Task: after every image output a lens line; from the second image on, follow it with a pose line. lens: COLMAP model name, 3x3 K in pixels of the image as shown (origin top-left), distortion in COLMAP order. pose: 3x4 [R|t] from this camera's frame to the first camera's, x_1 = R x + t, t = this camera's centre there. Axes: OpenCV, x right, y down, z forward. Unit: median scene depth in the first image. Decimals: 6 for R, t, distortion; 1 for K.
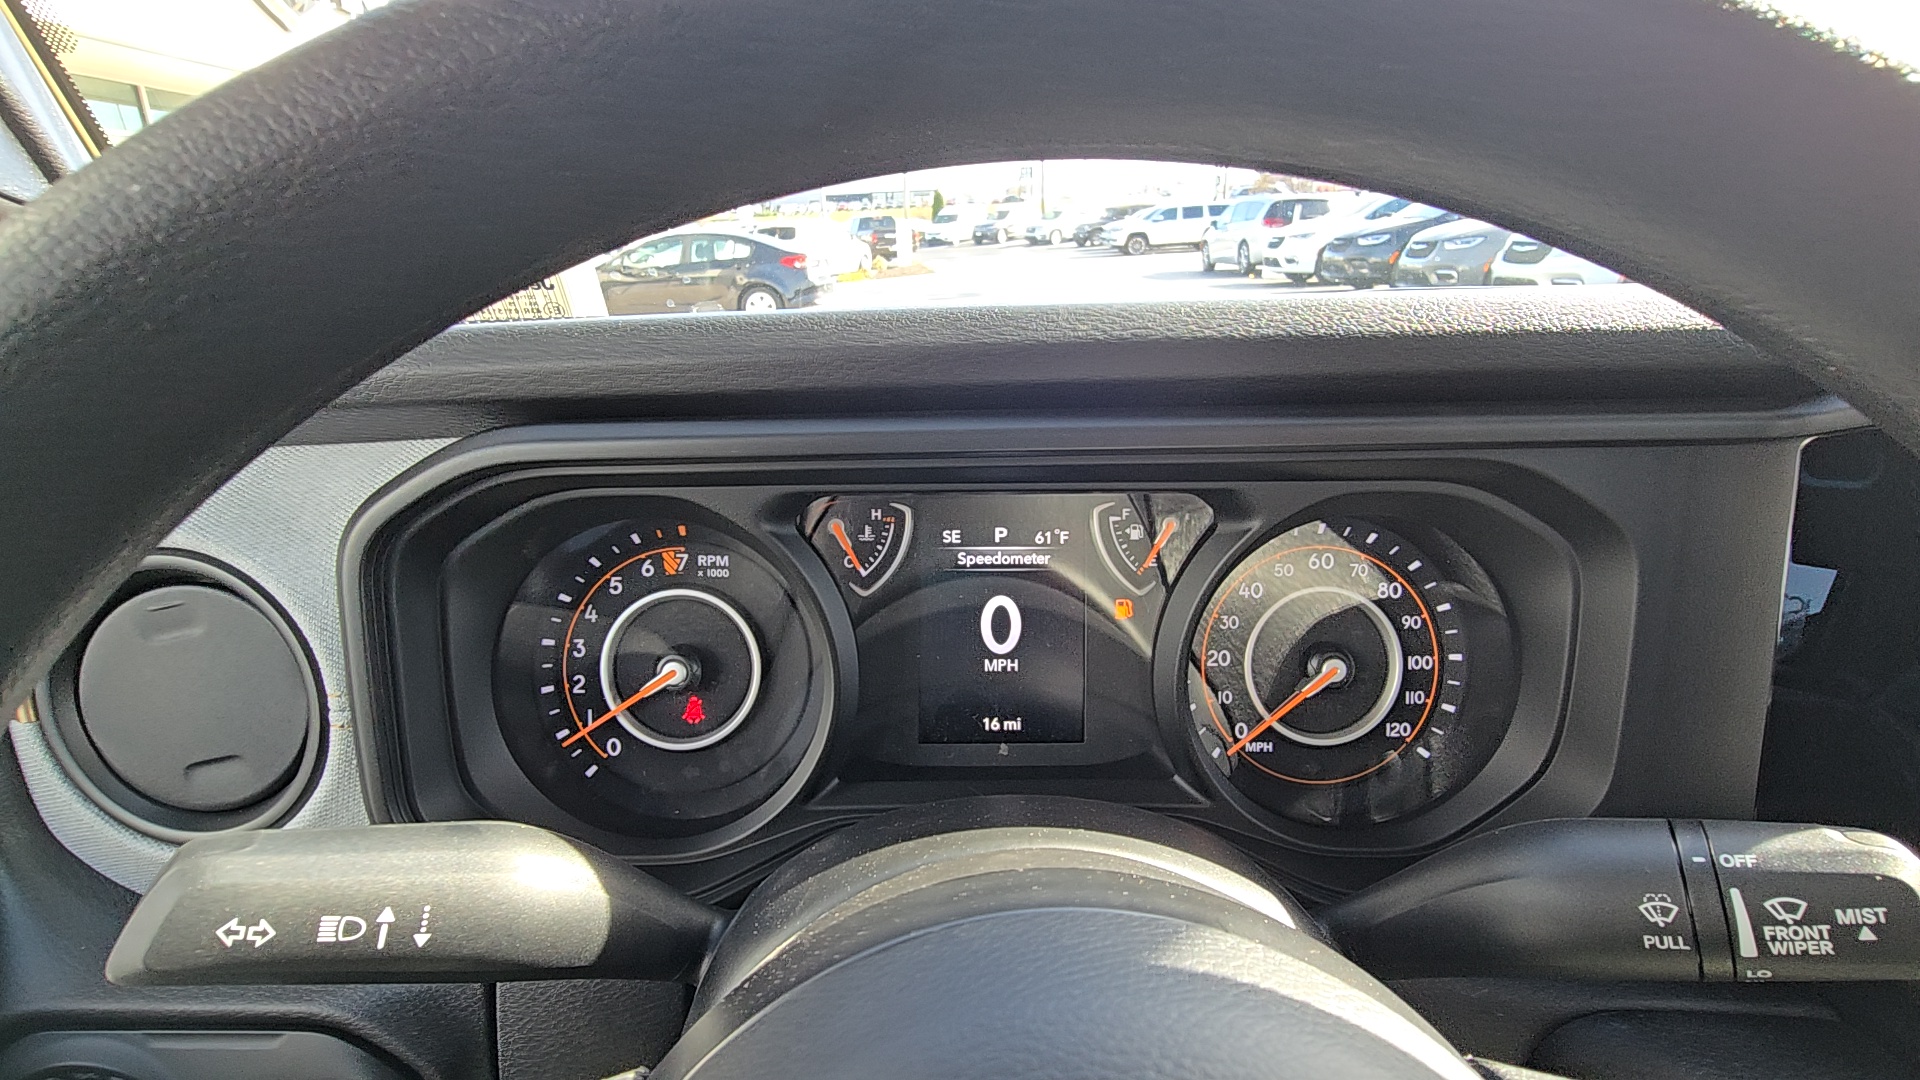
lens RADIAL K [[971.1, 0, 957.6], [0, 971.1, 538.8], [0, 0, 1]] dist [0.001437, -0.000480]
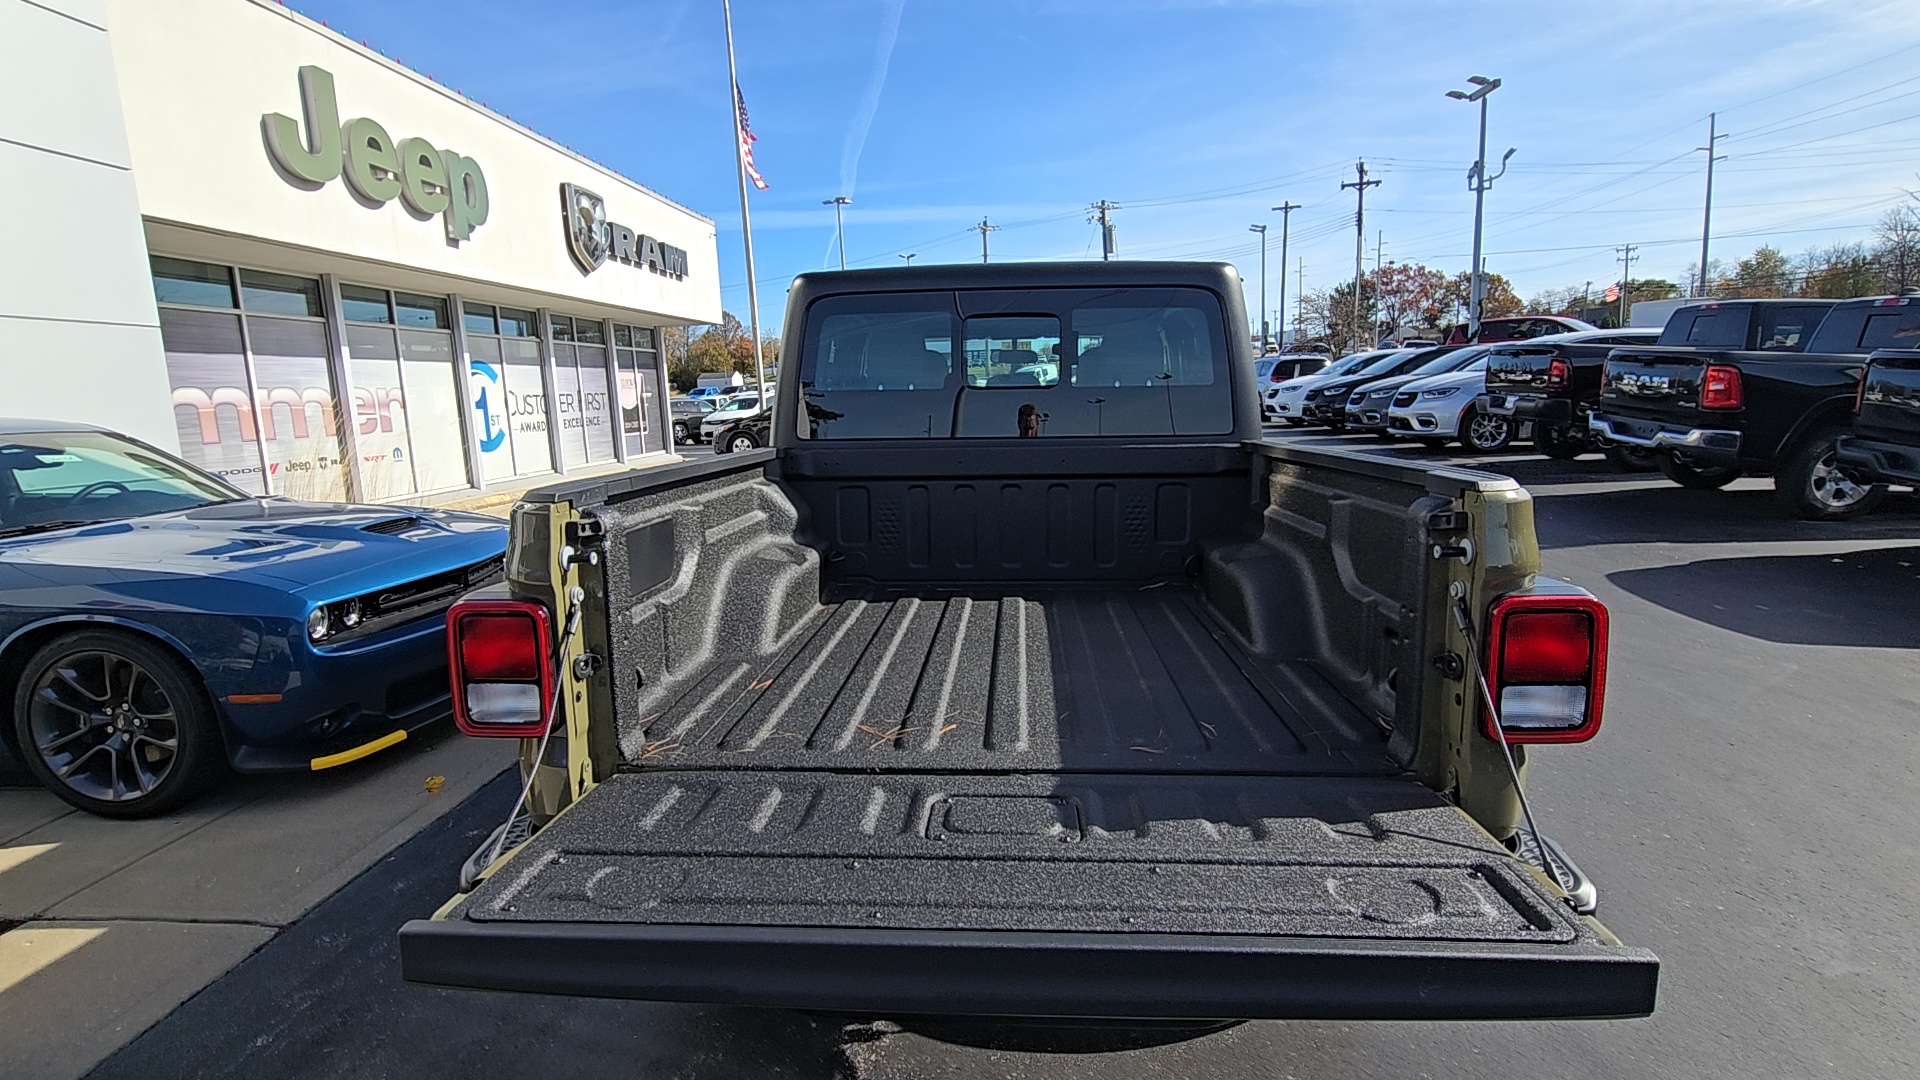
lens RADIAL K [[967.5, 0, 950.8], [0, 967.5, 548.5], [0, 0, 1]] dist [0.000817, -0.001209]
pose [[0.995650, 0.005684, -0.092995, 0.028184], [-0.018584, 0.990196, -0.138442, 0.068043], [0.091296, 0.139568, 0.985995, -0.224007]]
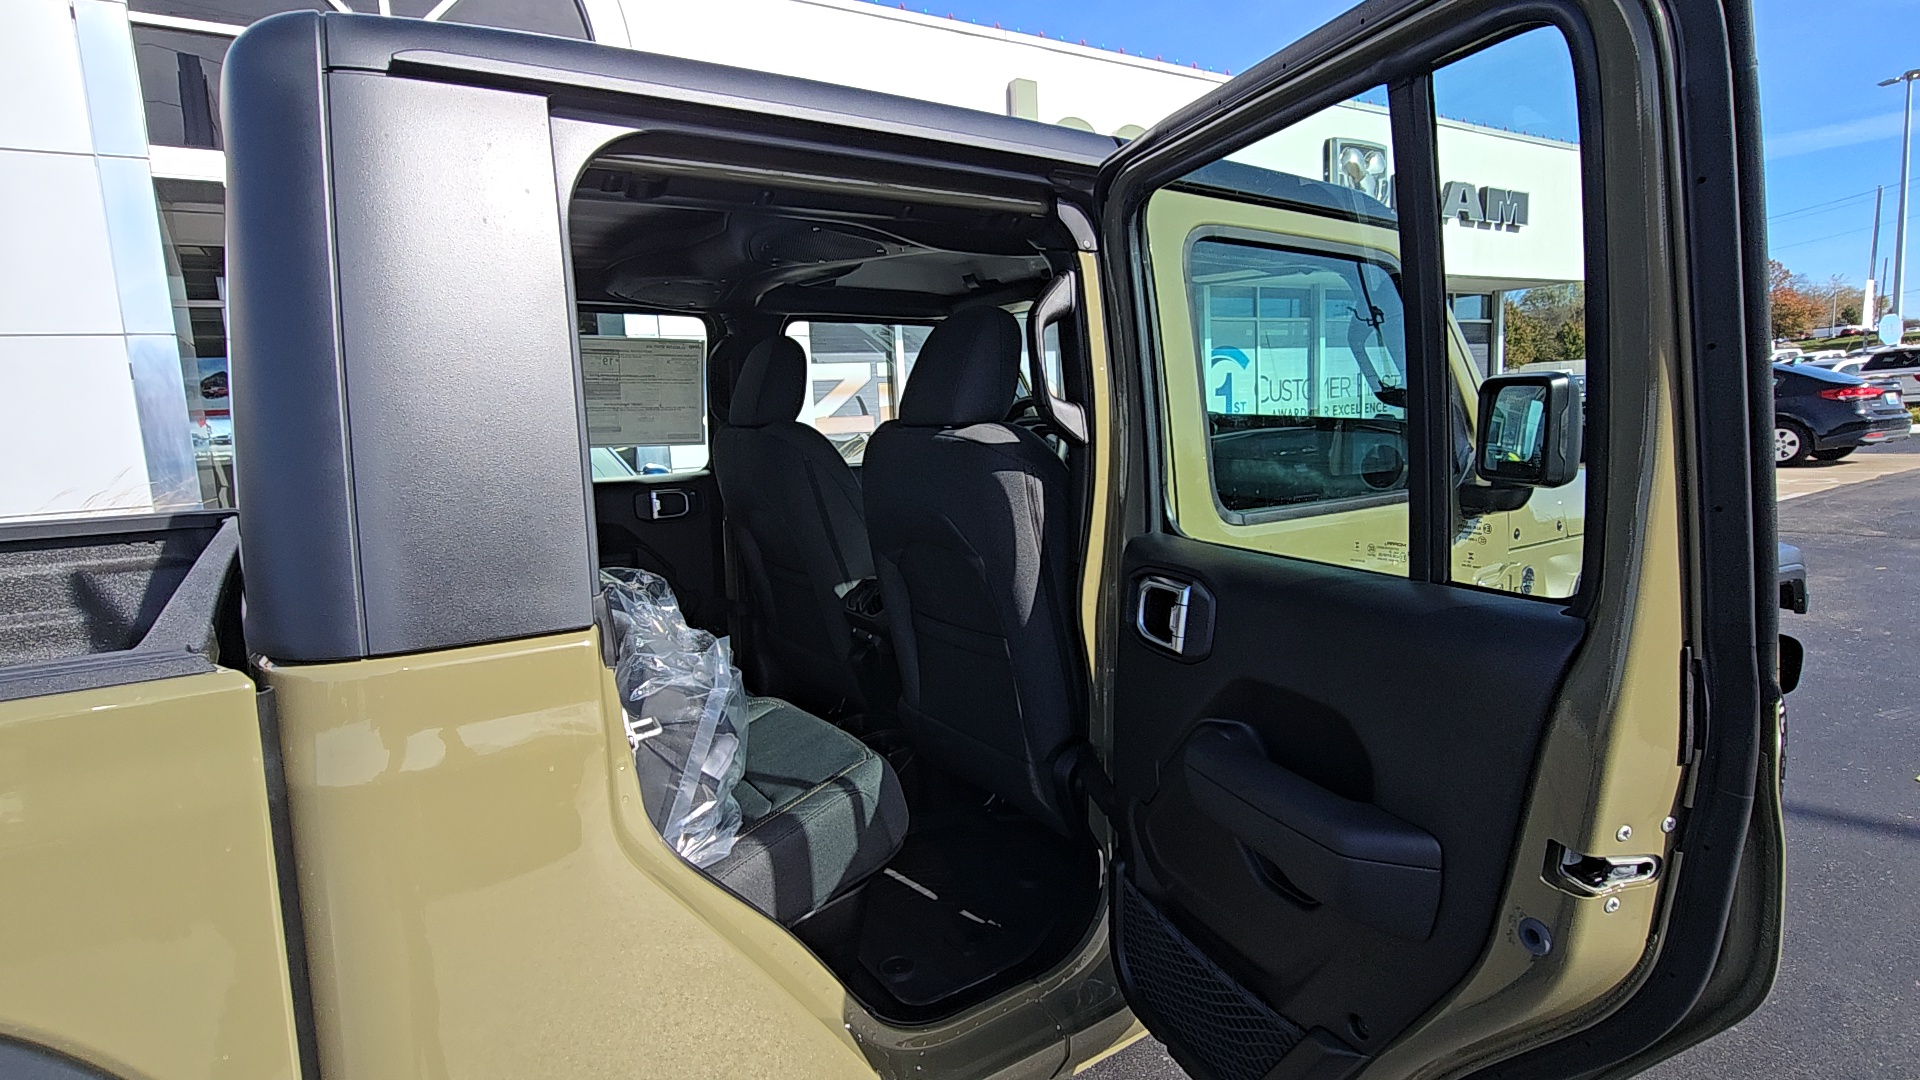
lens RADIAL K [[966.2, 0, 949.0], [0, 966.2, 544.7], [0, 0, 1]] dist [0.001315, -0.001084]
pose [[0.528151, 0.121428, -0.840423, 0.111206], [-0.224064, 0.974574, 0.000001, 0.018339], [0.819055, 0.188308, 0.541930, -0.070808]]
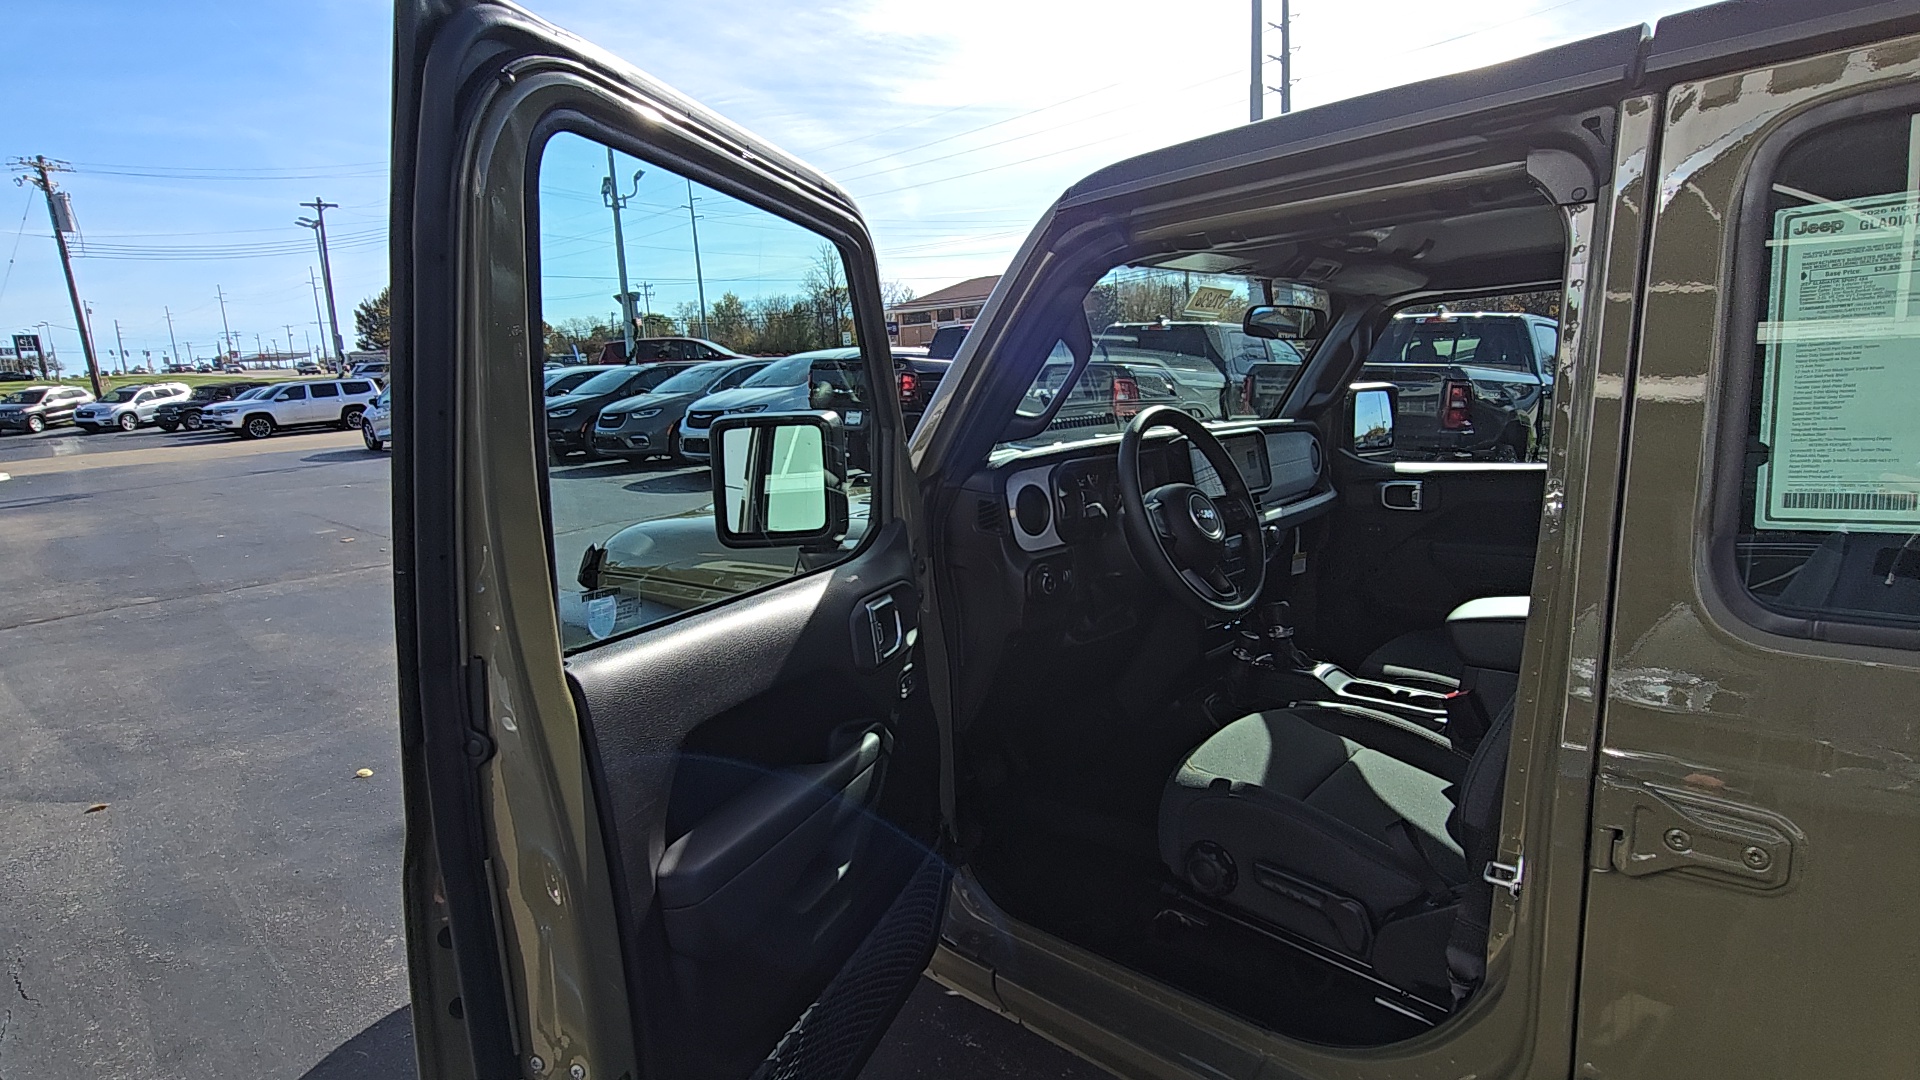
lens RADIAL K [[966.2, 0, 949.0], [0, 966.2, 544.7], [0, 0, 1]] dist [0.001315, -0.001084]
pose [[0.679093, -0.133455, 0.721818, -0.071908], [0.247095, 0.967508, -0.053589, 0.007216], [-0.691214, 0.214750, 0.690005, -0.035441]]
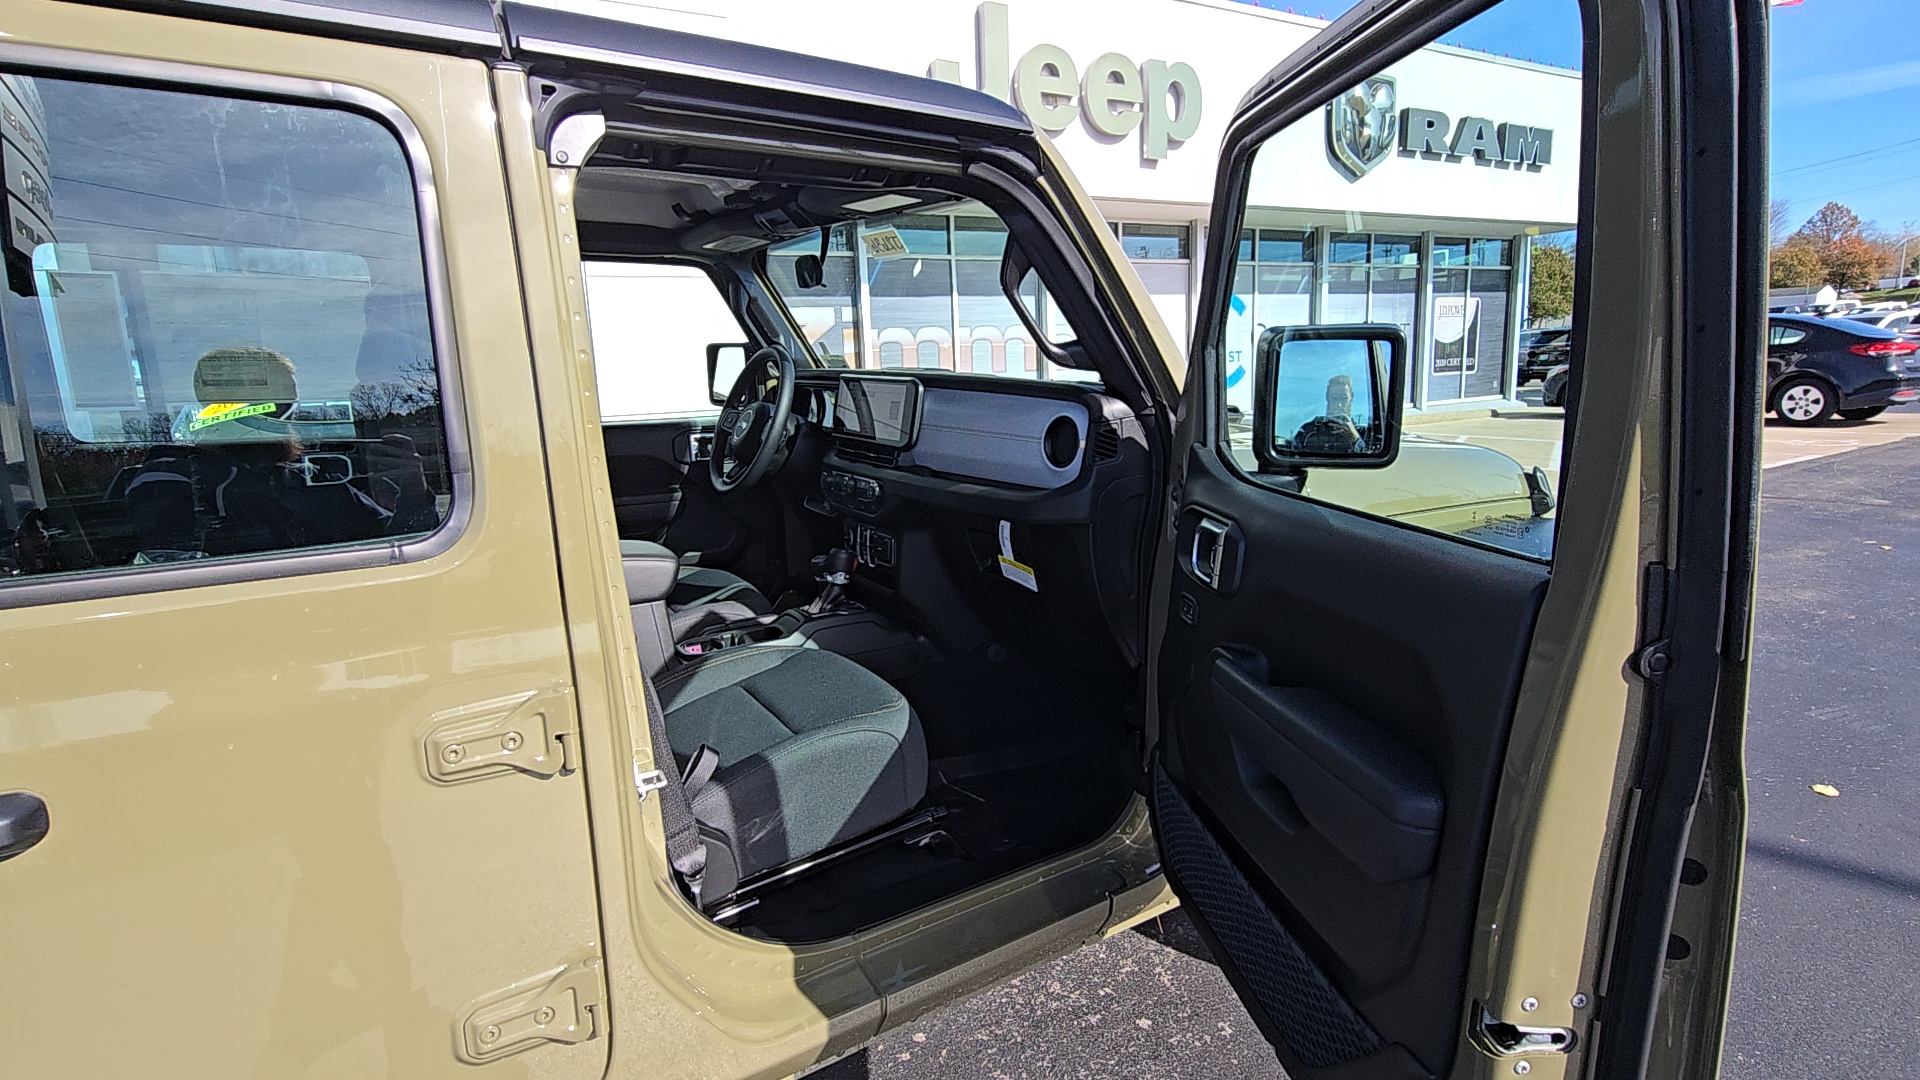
lens RADIAL K [[966.2, 0, 949.0], [0, 966.2, 544.7], [0, 0, 1]] dist [0.001315, -0.001084]
pose [[0.500698, 0.175282, -0.847690, 0.115529], [-0.237459, 0.969529, 0.060217, 0.006304], [0.832415, 0.171141, 0.527064, -0.031221]]
